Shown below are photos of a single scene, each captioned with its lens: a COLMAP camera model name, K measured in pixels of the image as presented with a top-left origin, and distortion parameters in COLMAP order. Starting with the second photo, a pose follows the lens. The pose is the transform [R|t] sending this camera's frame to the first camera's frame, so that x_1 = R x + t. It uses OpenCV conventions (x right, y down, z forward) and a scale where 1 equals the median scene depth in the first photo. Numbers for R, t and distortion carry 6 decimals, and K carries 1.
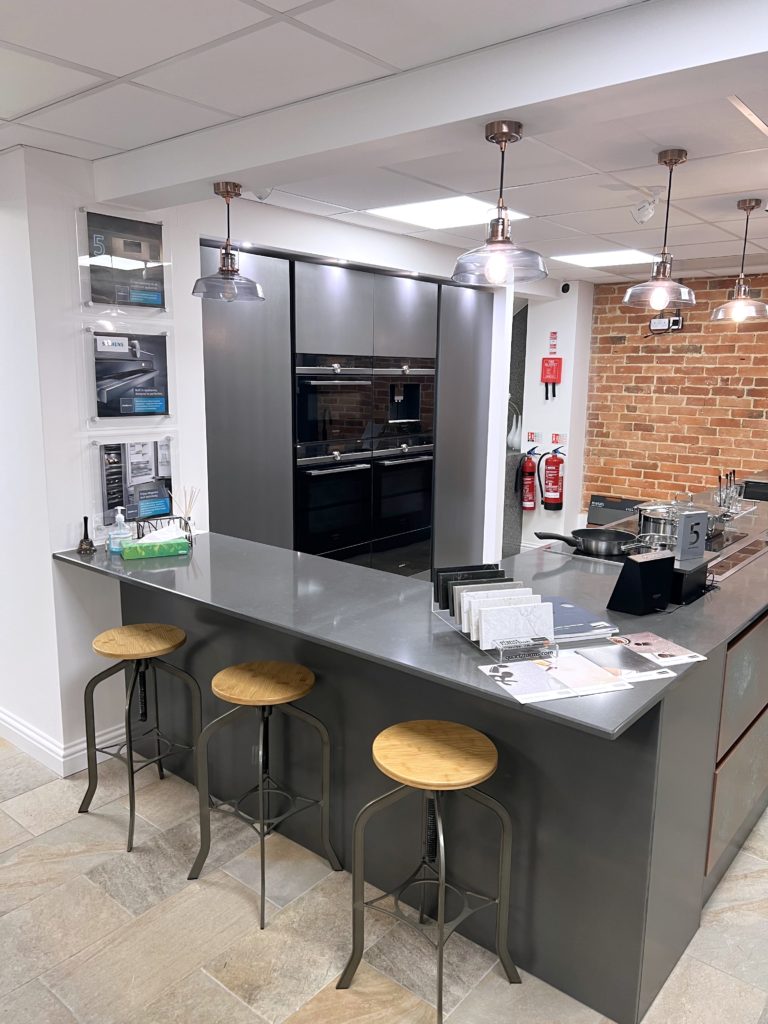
lens RADIAL K [[766.4, 0, 387.8], [0, 766.4, 510.4], [0, 0, 1]] dist [0.035795, -0.040476]
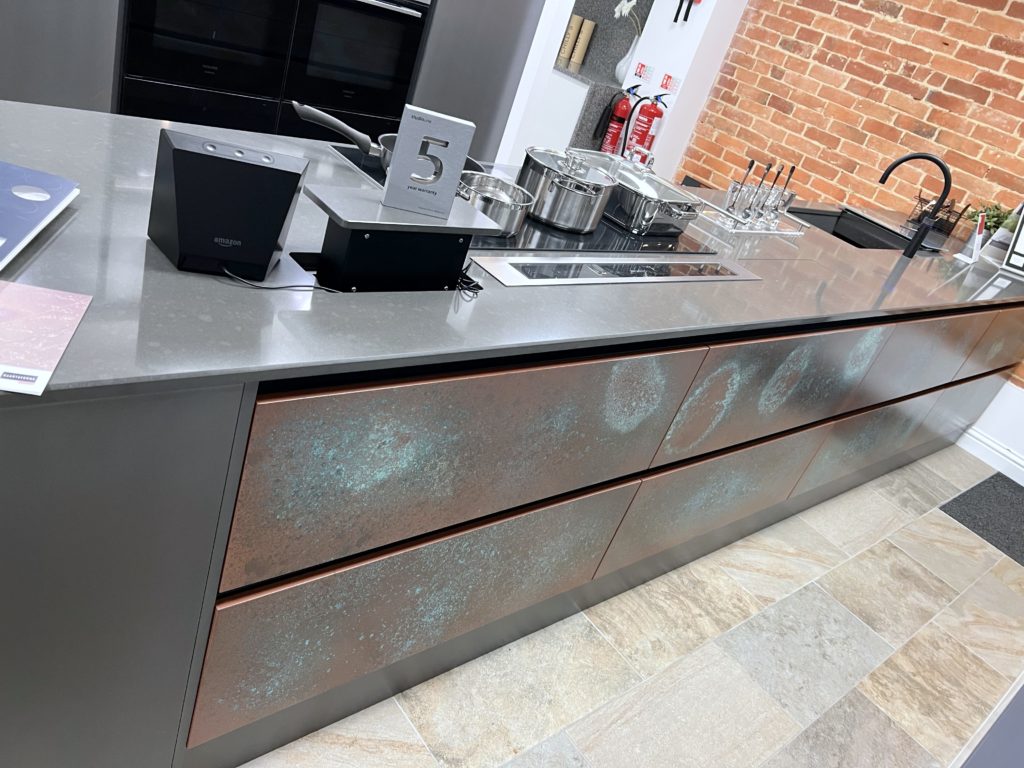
lens RADIAL K [[766.4, 0, 505.7], [0, 766.4, 387.2], [0, 0, 1]] dist [0.035795, -0.040476]
pose [[0.938855, 0.343855, -0.017747, 0.192630], [-0.323381, 0.898303, 0.297451, -0.000199], [0.118222, -0.273524, 0.954572, 0.199229]]
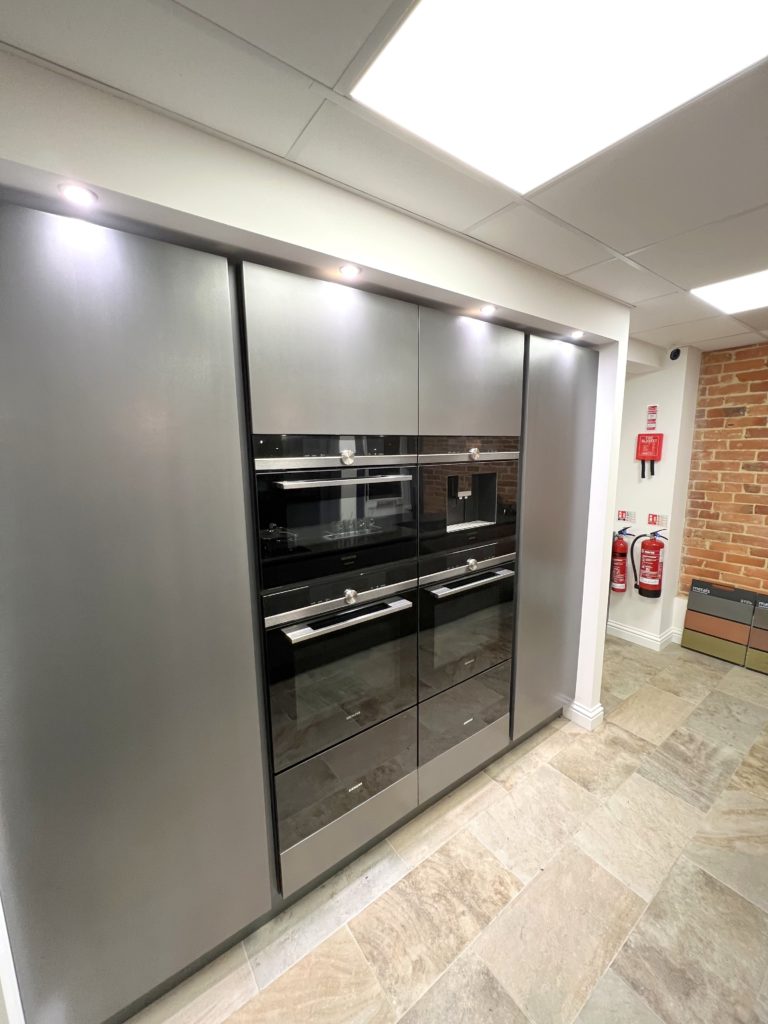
lens RADIAL K [[407.3, 0, 391.3], [0, 407.3, 511.1], [0, 0, 1]] dist [-0.004659, 0.000506]
pose [[0.971195, 0.013370, -0.237910, 0.027780], [-0.019272, 0.999561, -0.022498, -0.088830], [0.237505, 0.026435, 0.971027, 0.456189]]
